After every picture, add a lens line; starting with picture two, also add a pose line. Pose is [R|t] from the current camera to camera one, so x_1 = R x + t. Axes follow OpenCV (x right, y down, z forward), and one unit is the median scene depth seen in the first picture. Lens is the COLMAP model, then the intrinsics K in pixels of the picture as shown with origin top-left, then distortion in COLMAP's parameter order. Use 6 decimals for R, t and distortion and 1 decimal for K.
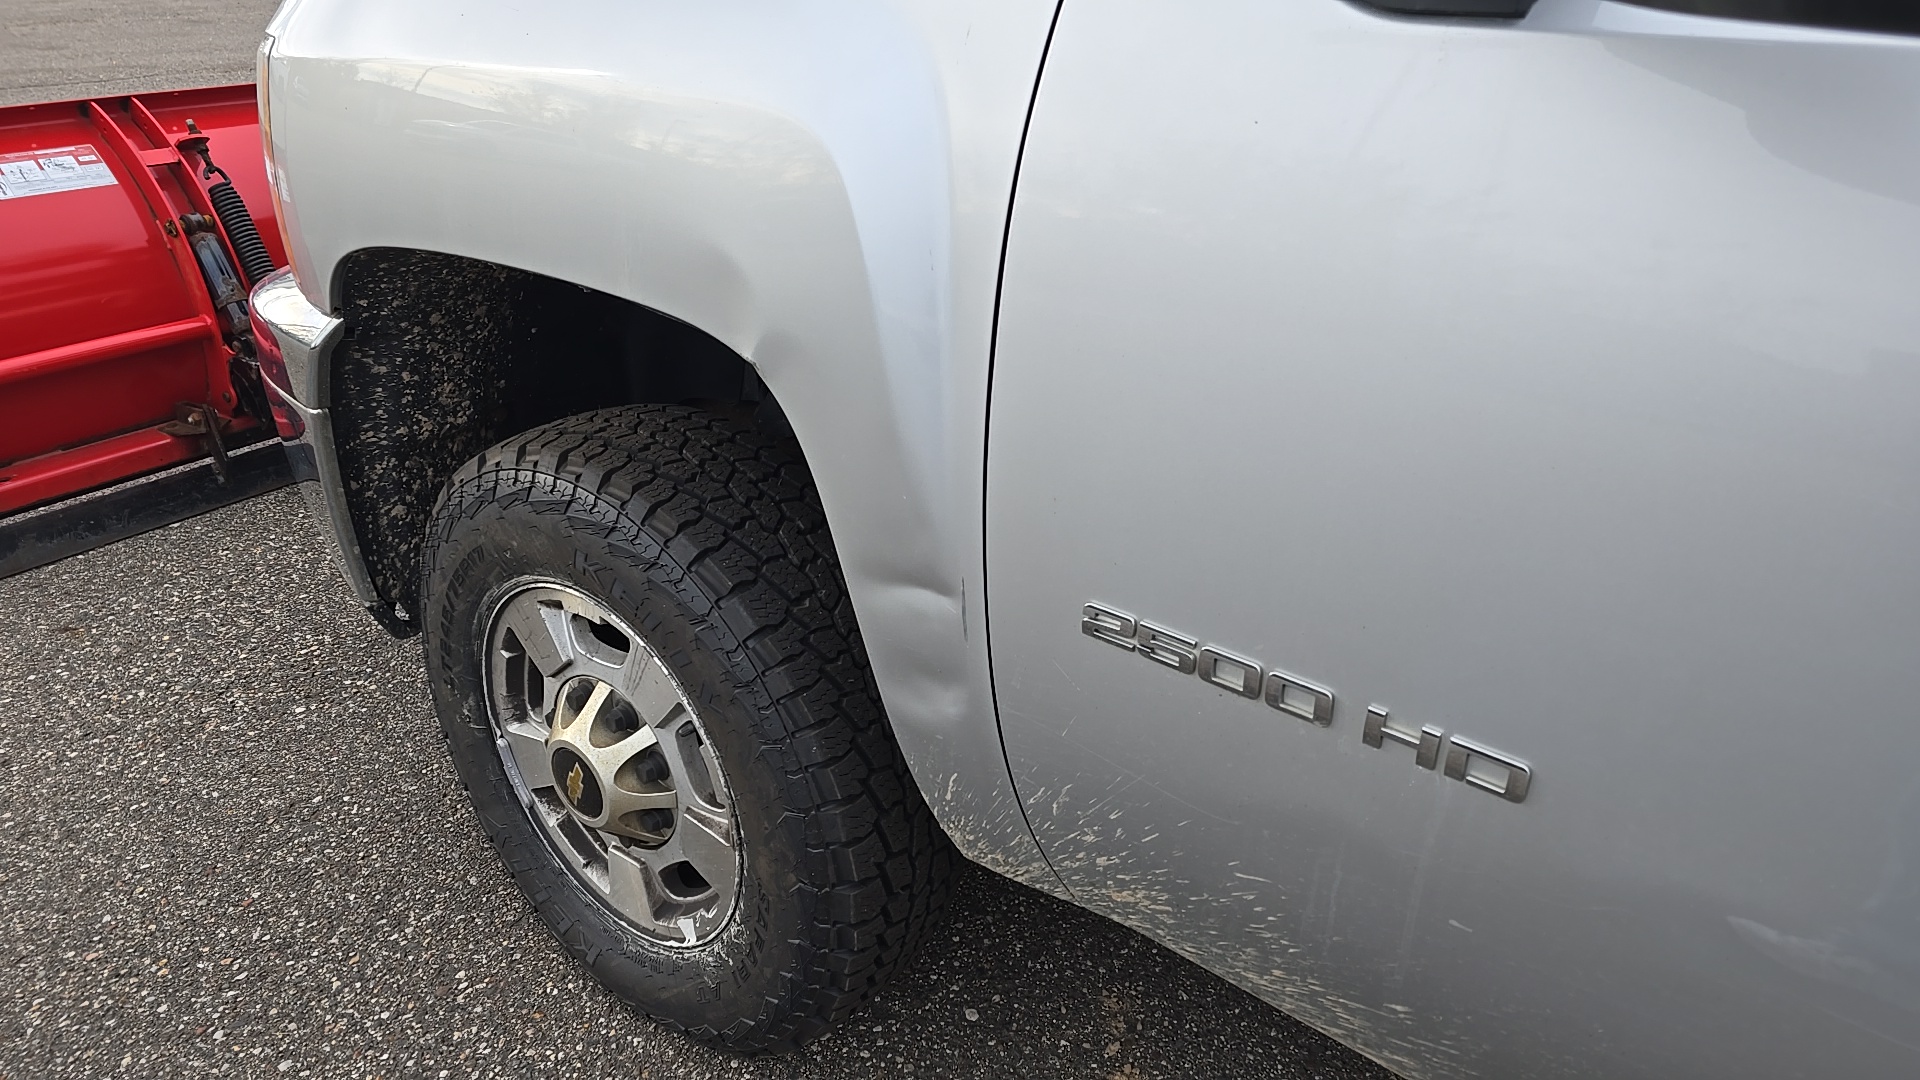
lens RADIAL K [[1289.6, 0, 957.0], [0, 1289.6, 551.0], [0, 0, 1]] dist [0.076362, -0.066763]
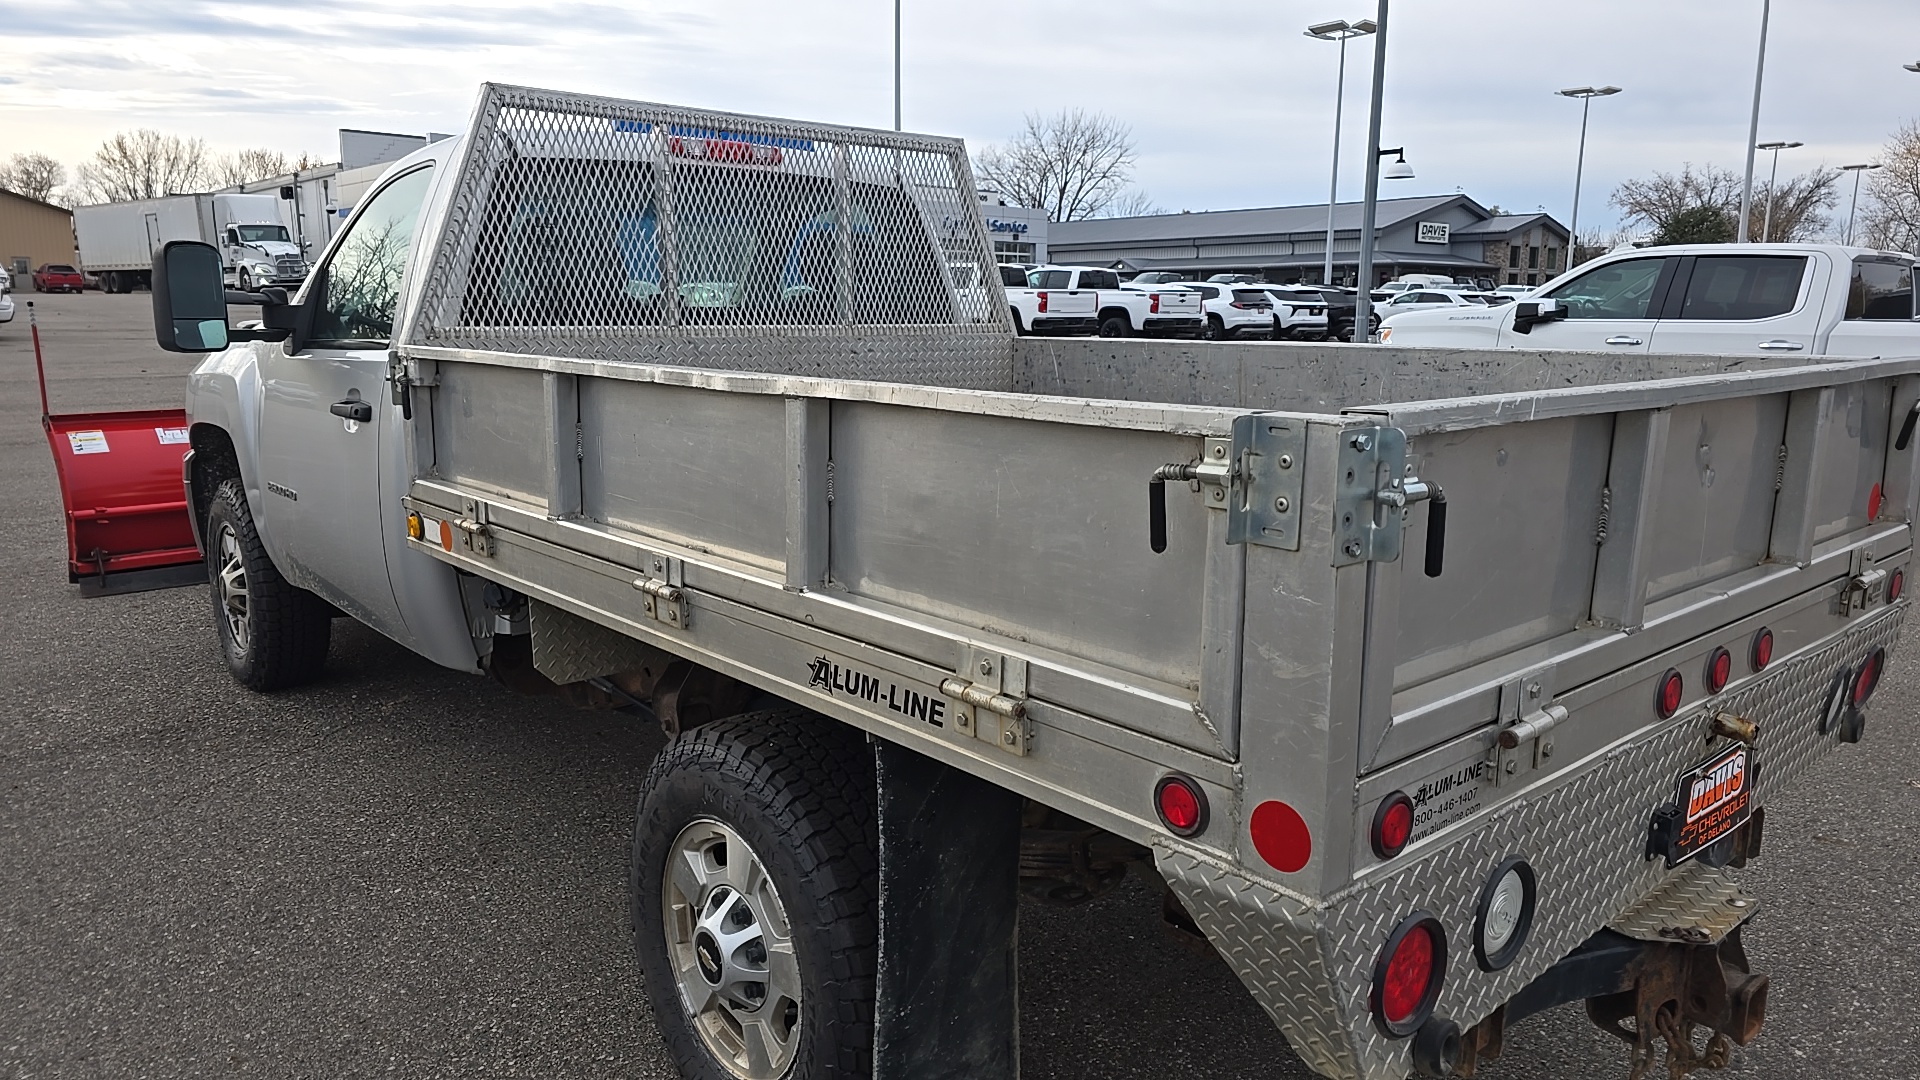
lens RADIAL K [[1303.9, 0, 968.9], [0, 1303.9, 538.4], [0, 0, 1]] dist [0.069448, -0.066588]
pose [[0.983430, 0.018070, -0.180386, 1.982007], [-0.068349, 0.958551, -0.276603, 0.794508], [0.167911, 0.284348, 0.943903, -1.690421]]
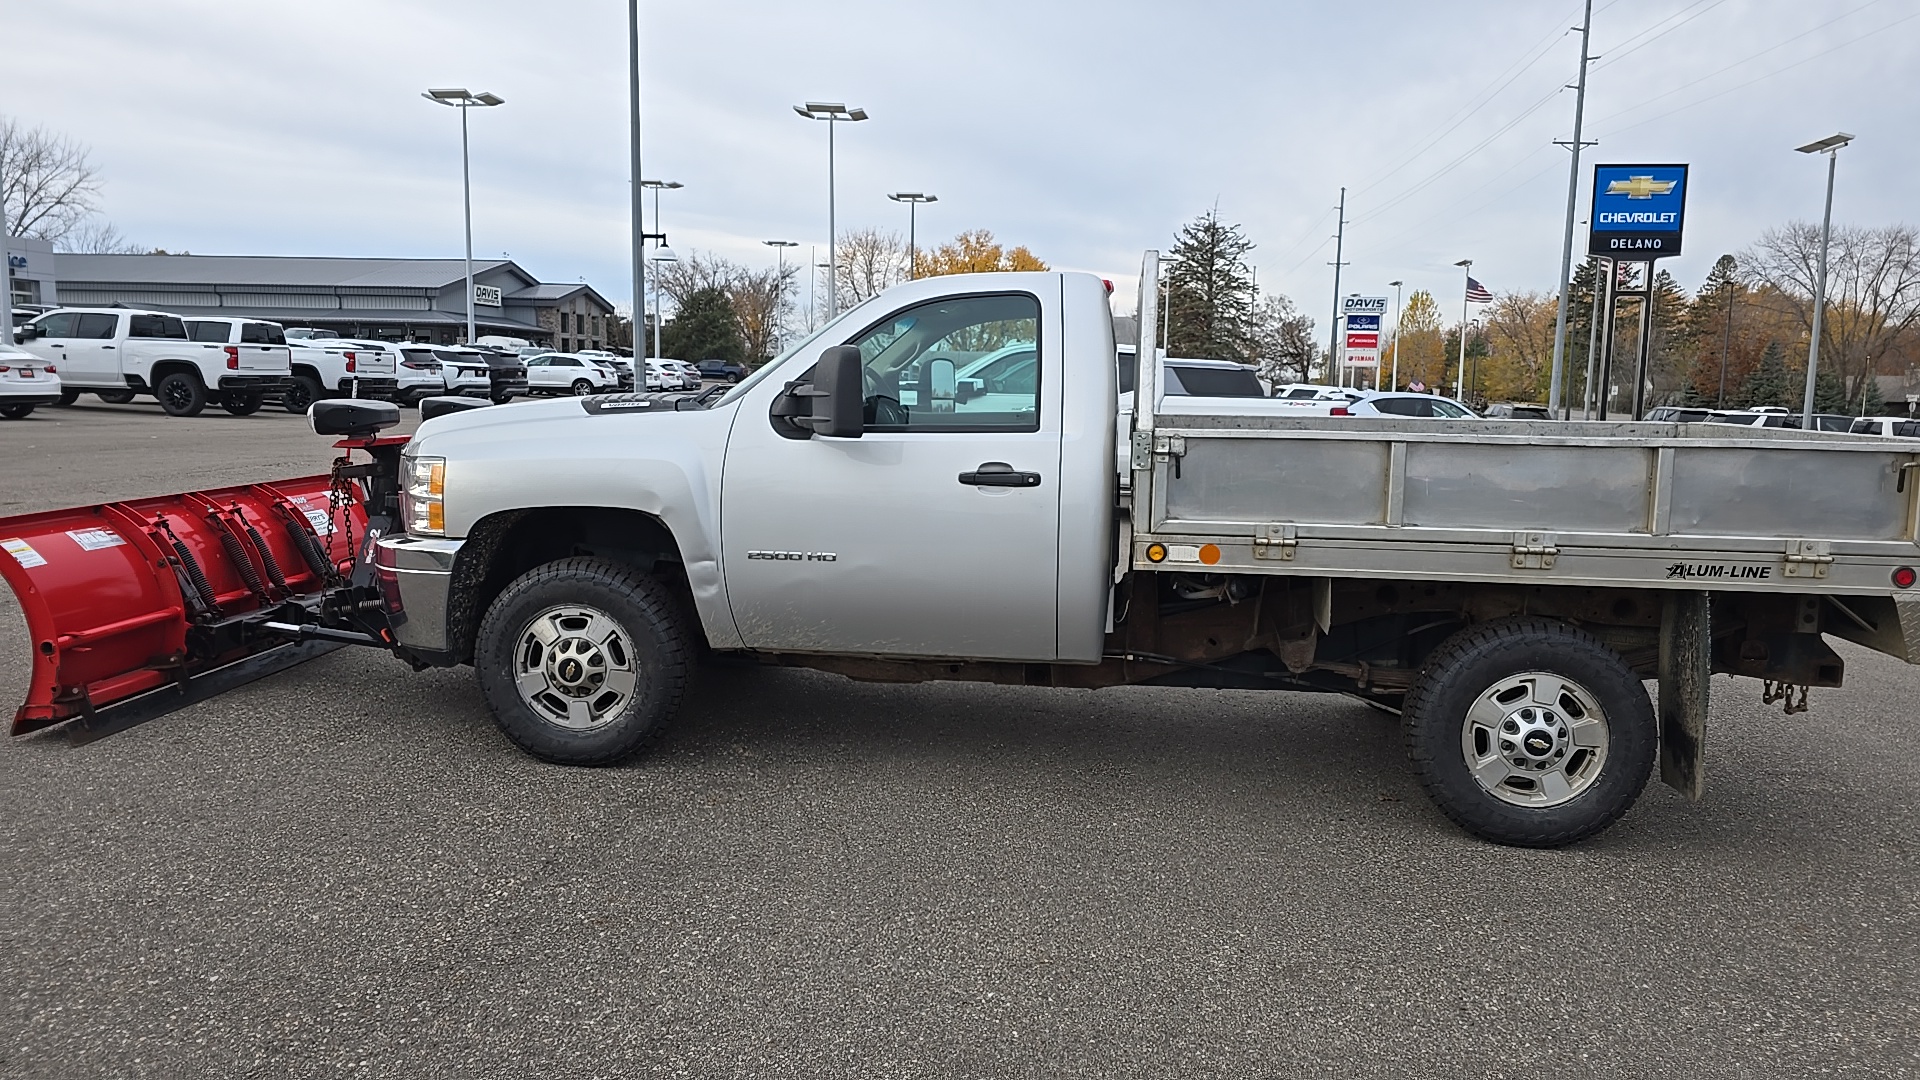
lens RADIAL K [[1296.1, 0, 987.0], [0, 1296.1, 536.8], [0, 0, 1]] dist [0.074652, -0.067392]
pose [[0.845885, -0.066676, 0.529181, -1.053189], [0.233359, 0.938419, -0.254780, 0.883626], [-0.479606, 0.339004, 0.809355, -2.079001]]
